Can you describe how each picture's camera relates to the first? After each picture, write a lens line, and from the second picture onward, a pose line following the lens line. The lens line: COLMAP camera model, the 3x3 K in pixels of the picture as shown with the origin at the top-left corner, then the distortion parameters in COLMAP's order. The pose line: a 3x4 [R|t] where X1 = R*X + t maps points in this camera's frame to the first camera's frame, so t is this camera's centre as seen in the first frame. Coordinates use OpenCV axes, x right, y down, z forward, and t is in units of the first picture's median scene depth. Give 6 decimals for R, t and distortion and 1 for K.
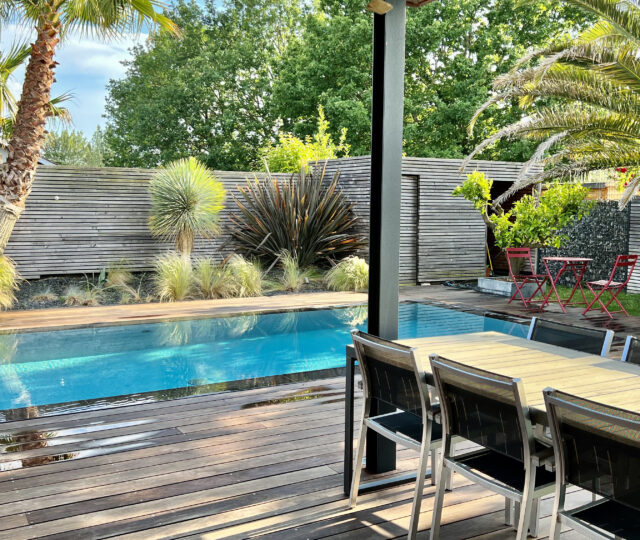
lens RADIAL K [[716.8, 0, 354.8], [0, 716.8, 268.8], [0, 0, 1]] dist [0.060343, -0.010433]
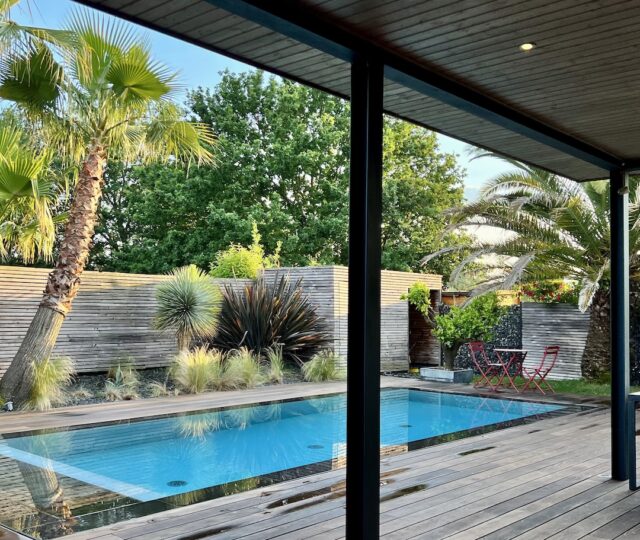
lens RADIAL K [[716.8, 0, 354.8], [0, 716.8, 268.8], [0, 0, 1]] dist [0.060343, -0.010433]
pose [[0.946155, 0.022068, 0.322960, -0.349329], [0.025370, 0.989550, -0.141939, 0.016288], [-0.322718, 0.142489, 0.935708, -0.125840]]
